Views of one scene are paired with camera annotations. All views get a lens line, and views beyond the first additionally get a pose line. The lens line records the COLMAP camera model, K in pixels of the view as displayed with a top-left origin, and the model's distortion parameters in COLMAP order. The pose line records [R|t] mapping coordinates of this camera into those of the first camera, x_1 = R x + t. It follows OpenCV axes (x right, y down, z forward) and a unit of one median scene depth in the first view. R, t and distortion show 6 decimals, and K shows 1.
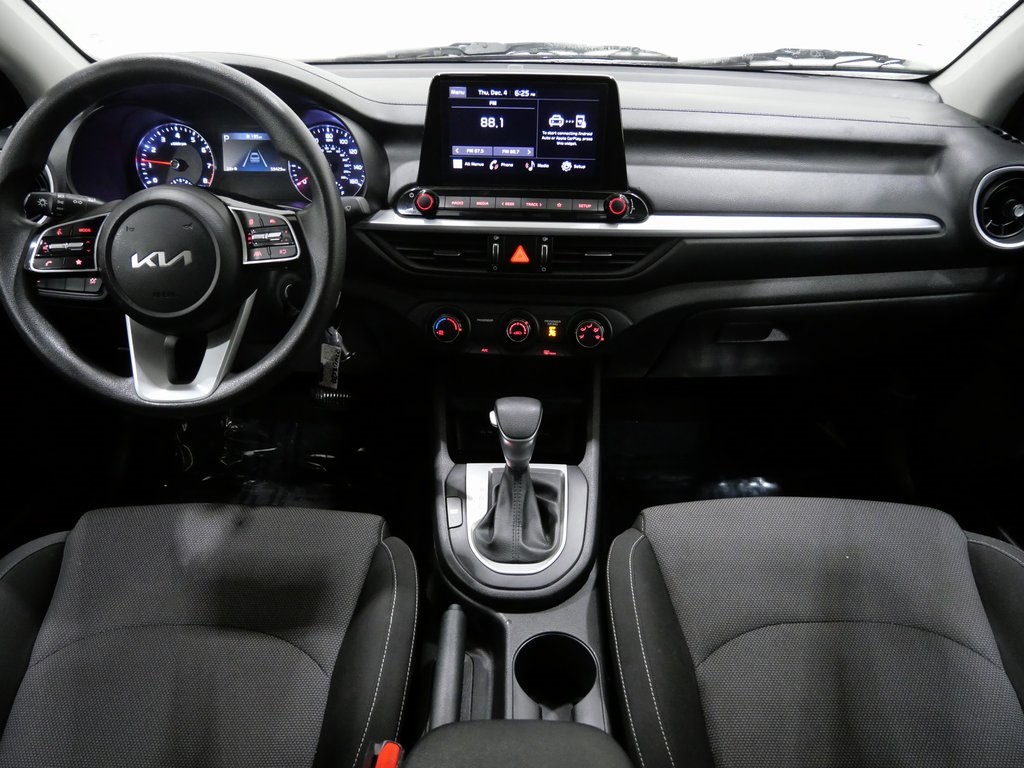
lens RADIAL K [[742.6, 0, 512.0], [0, 742.6, 384.0], [0, 0, 1]] dist [-0.037782, 0.003387]
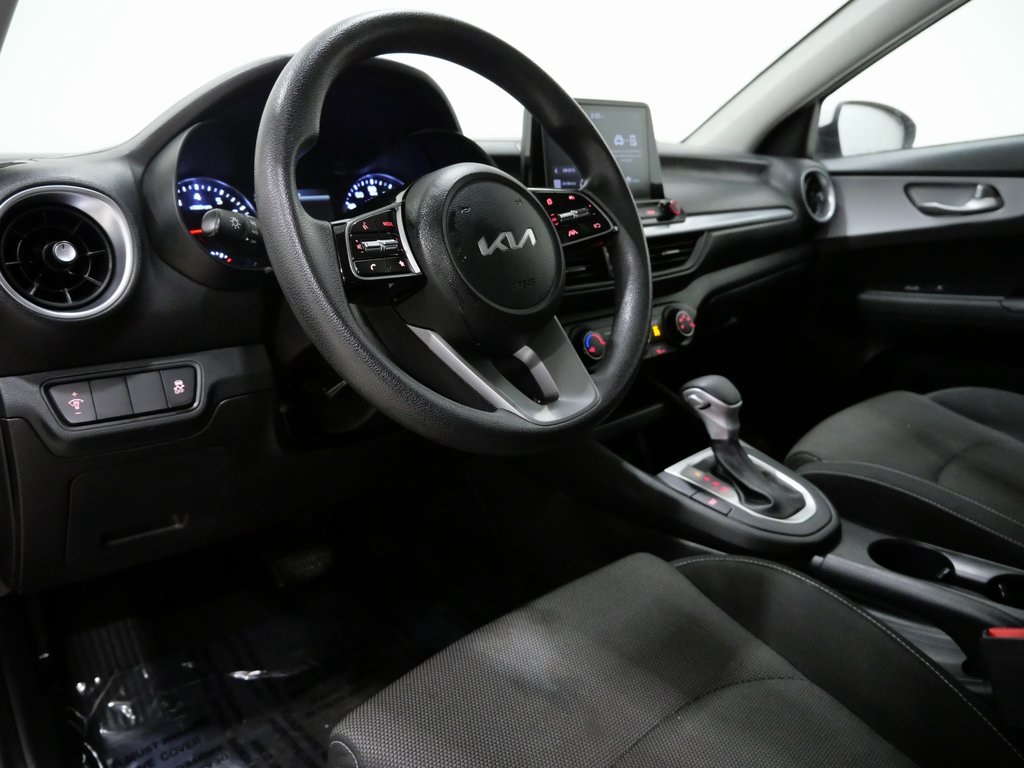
lens RADIAL K [[742.6, 0, 512.0], [0, 742.6, 384.0], [0, 0, 1]] dist [-0.037782, 0.003387]
pose [[0.712520, -0.218137, 0.666882, -0.841552], [0.405039, 0.903967, -0.137070, 0.060478], [-0.572939, 0.367778, 0.732448, 0.395278]]
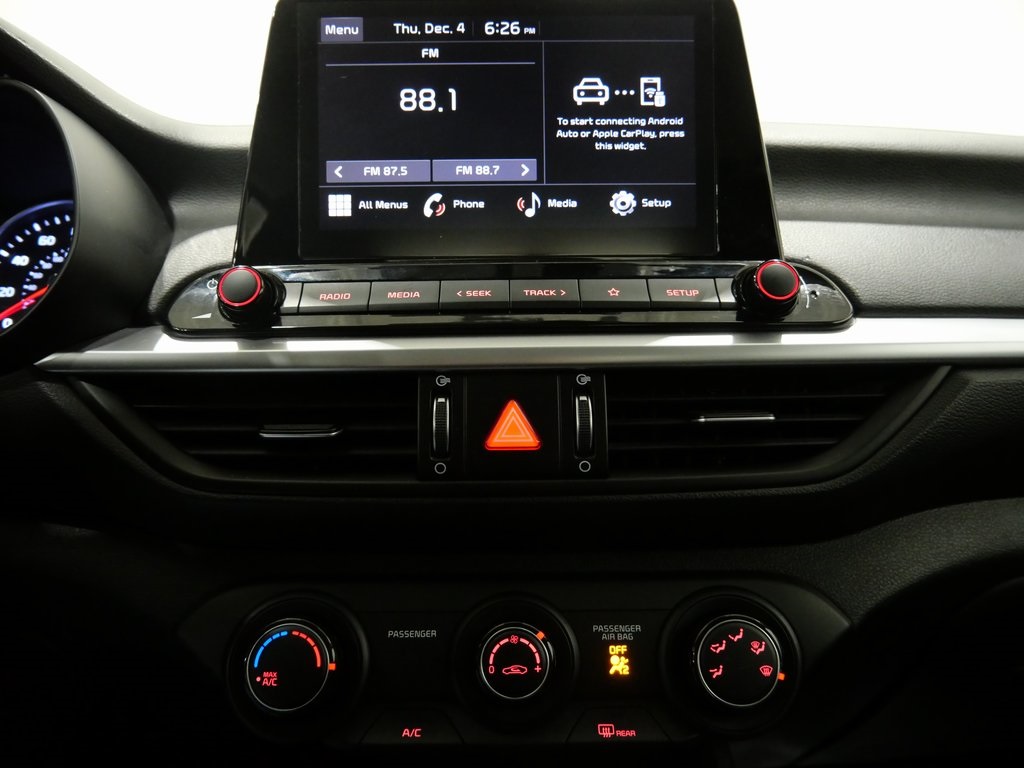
lens RADIAL K [[742.6, 0, 512.0], [0, 742.6, 384.0], [0, 0, 1]] dist [-0.037782, 0.003387]
pose [[0.997816, -0.024474, 0.061353, -0.010034], [0.048630, 0.900765, -0.431577, -0.044162], [-0.044702, 0.433618, 0.899988, 0.684752]]
